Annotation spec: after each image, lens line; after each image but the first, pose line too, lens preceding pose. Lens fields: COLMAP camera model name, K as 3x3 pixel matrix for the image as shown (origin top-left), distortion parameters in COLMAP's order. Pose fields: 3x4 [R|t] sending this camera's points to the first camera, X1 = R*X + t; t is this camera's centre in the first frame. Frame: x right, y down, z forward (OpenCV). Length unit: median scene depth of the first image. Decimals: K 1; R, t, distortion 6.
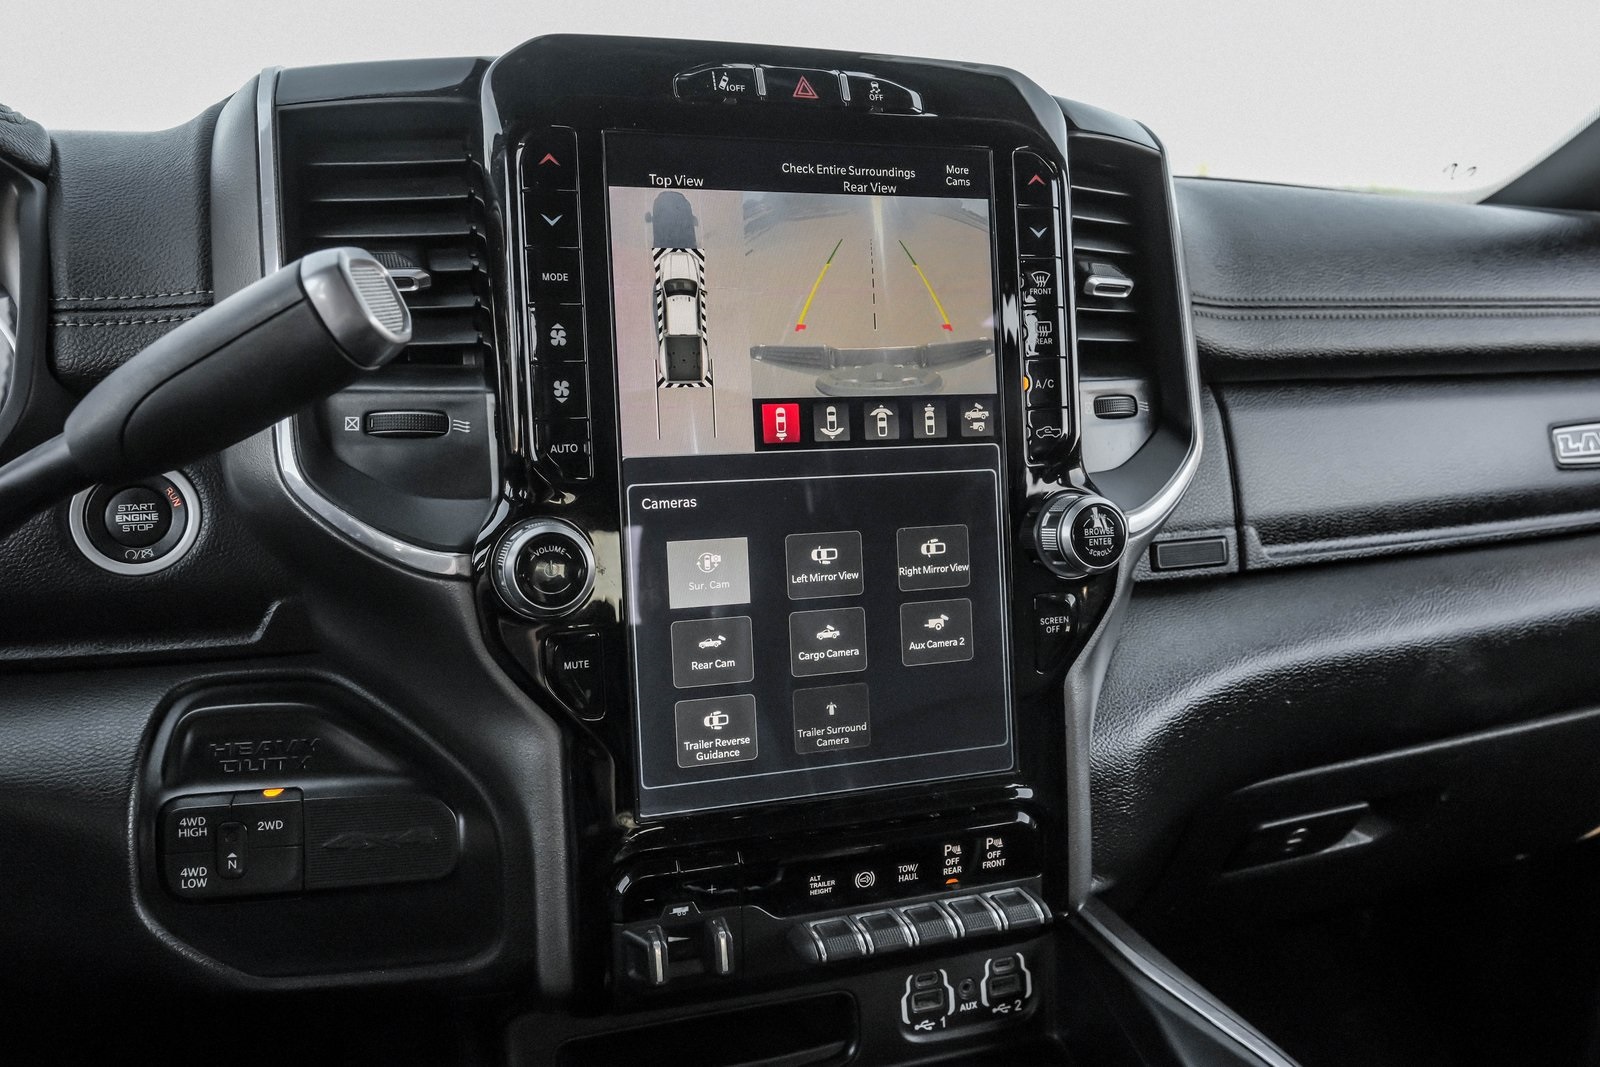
lens RADIAL K [[1201.3, 0, 750.9], [0, 1201.3, 547.5], [0, 0, 1]] dist [-0.011952, -0.001116]
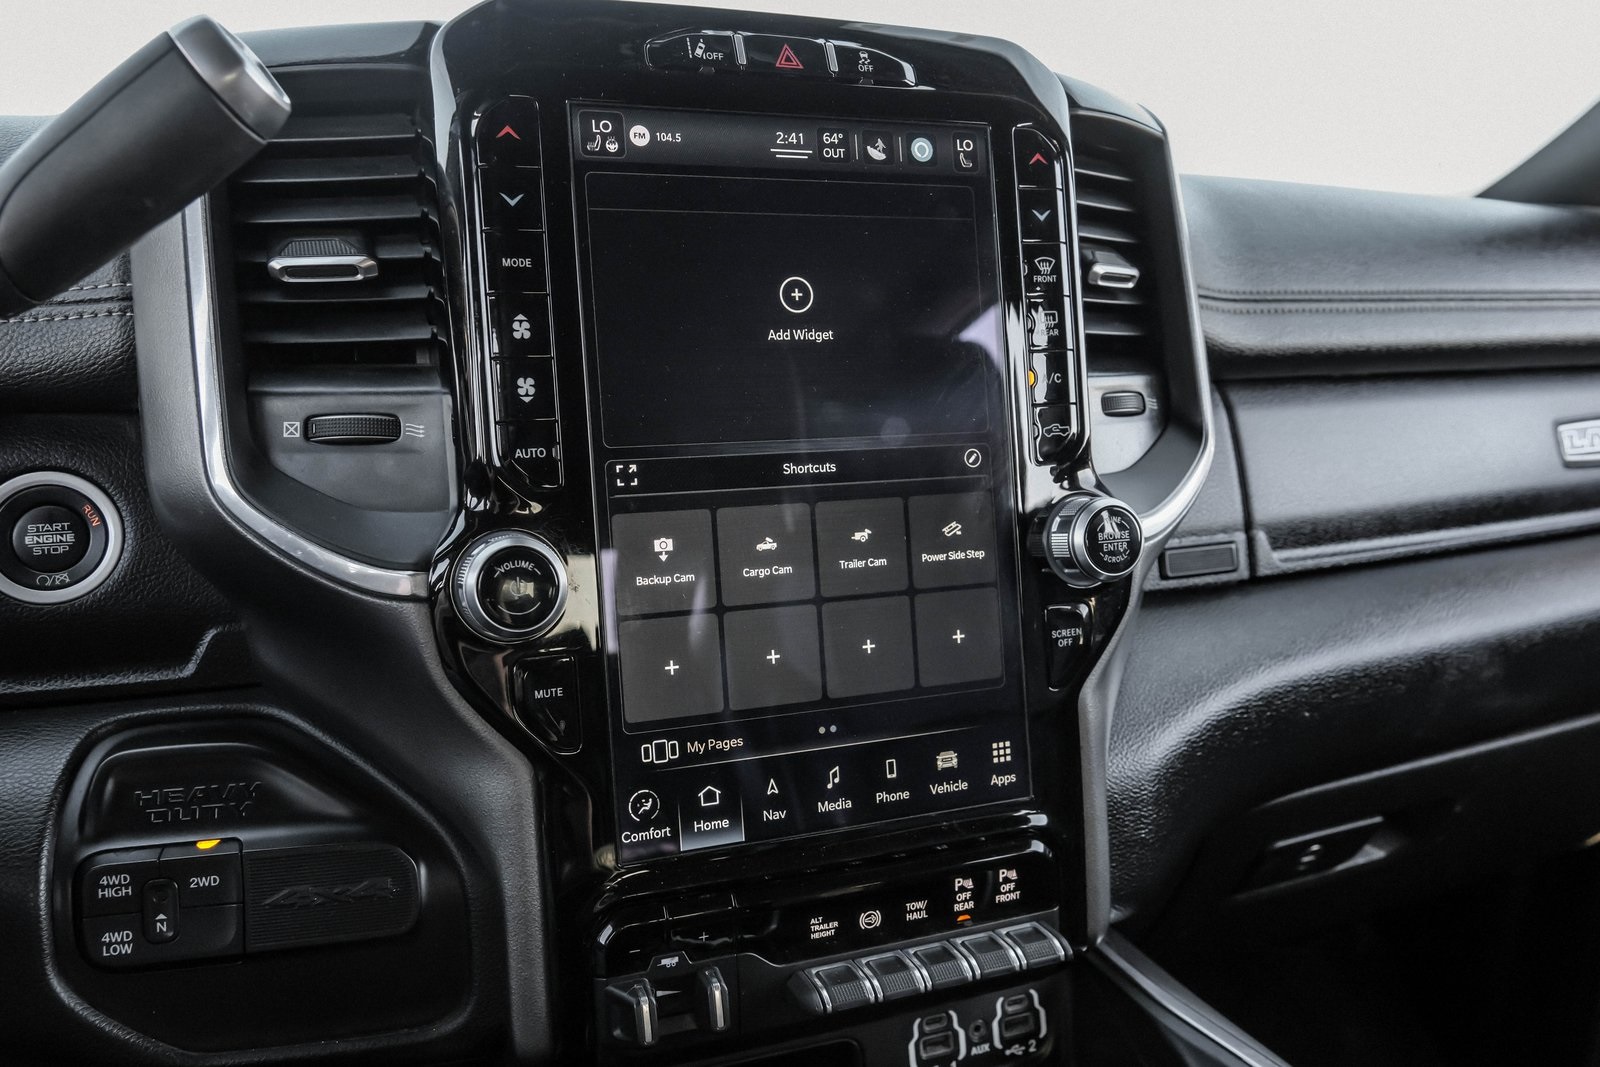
lens RADIAL K [[1201.3, 0, 779.9], [0, 1201.3, 565.8], [0, 0, 1]] dist [-0.011952, -0.001116]
pose [[0.998846, -0.018892, 0.044167, -0.009630], [0.019077, 0.999811, -0.003772, 0.008835], [-0.044087, 0.004610, 0.999017, 0.088587]]
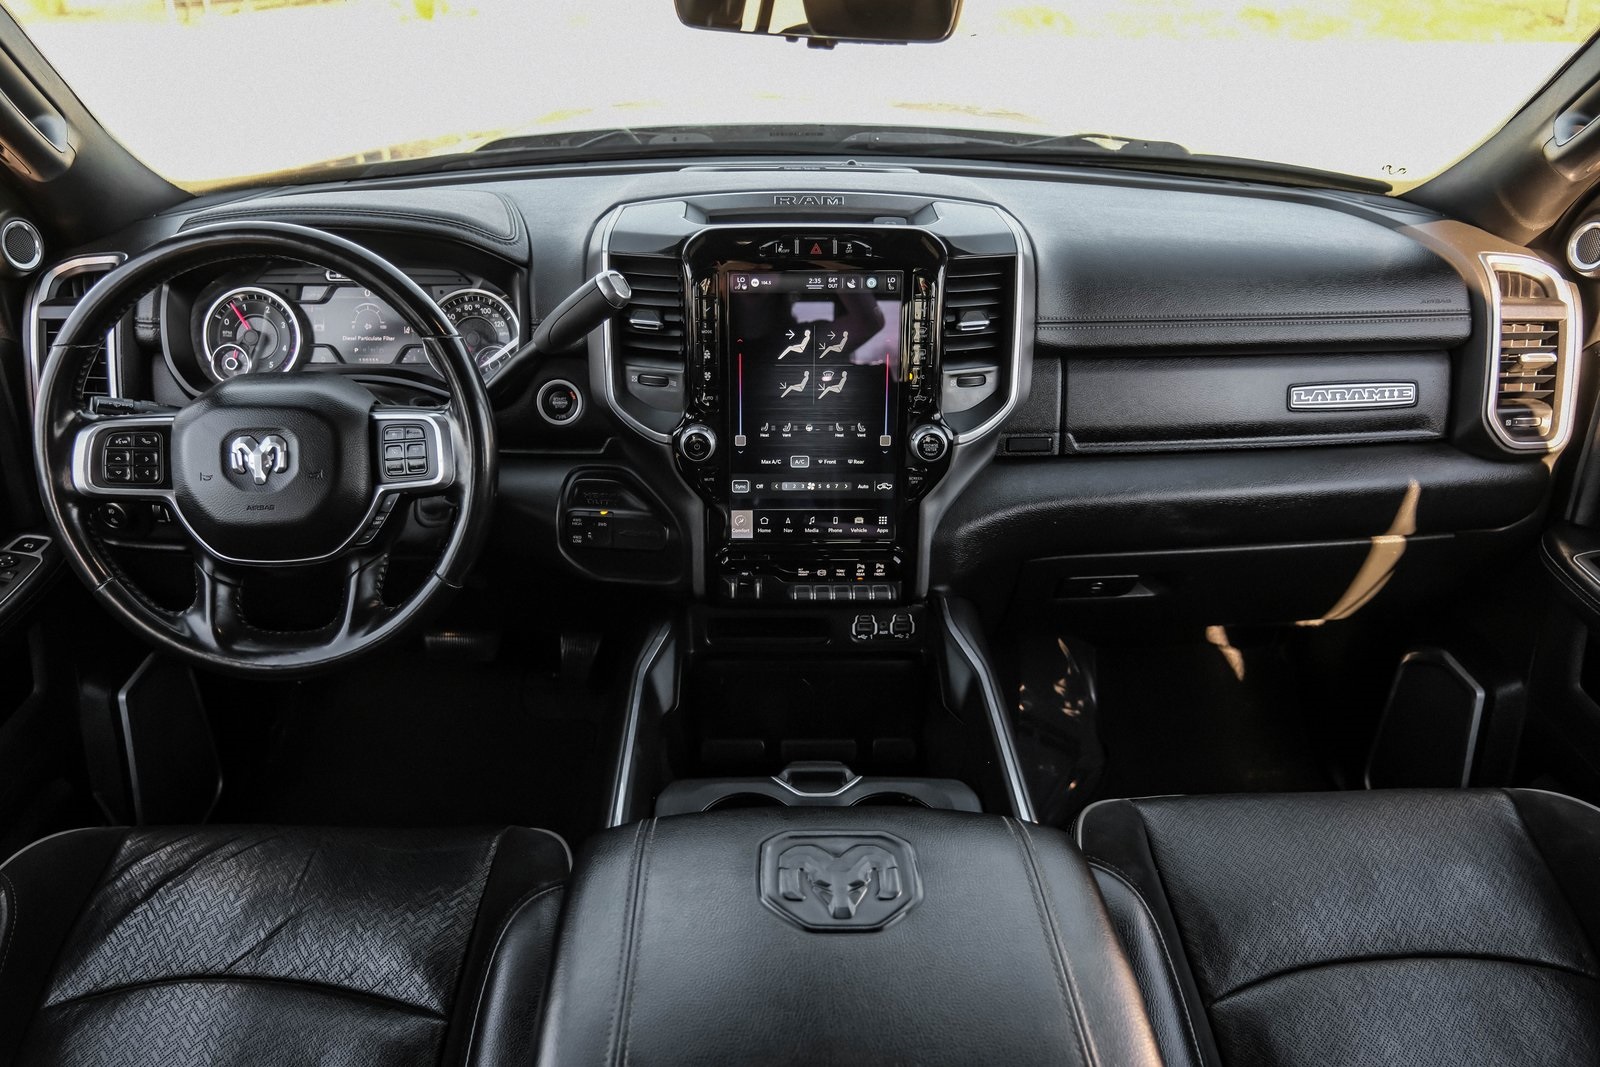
lens RADIAL K [[1201.3, 0, 814.3], [0, 1201.3, 560.3], [0, 0, 1]] dist [-0.011952, -0.001116]
pose [[0.957737, 0.134493, -0.254265, 0.743127], [-0.061969, 0.959674, 0.274198, -0.453745], [0.280889, -0.246854, 0.927451, -1.380739]]
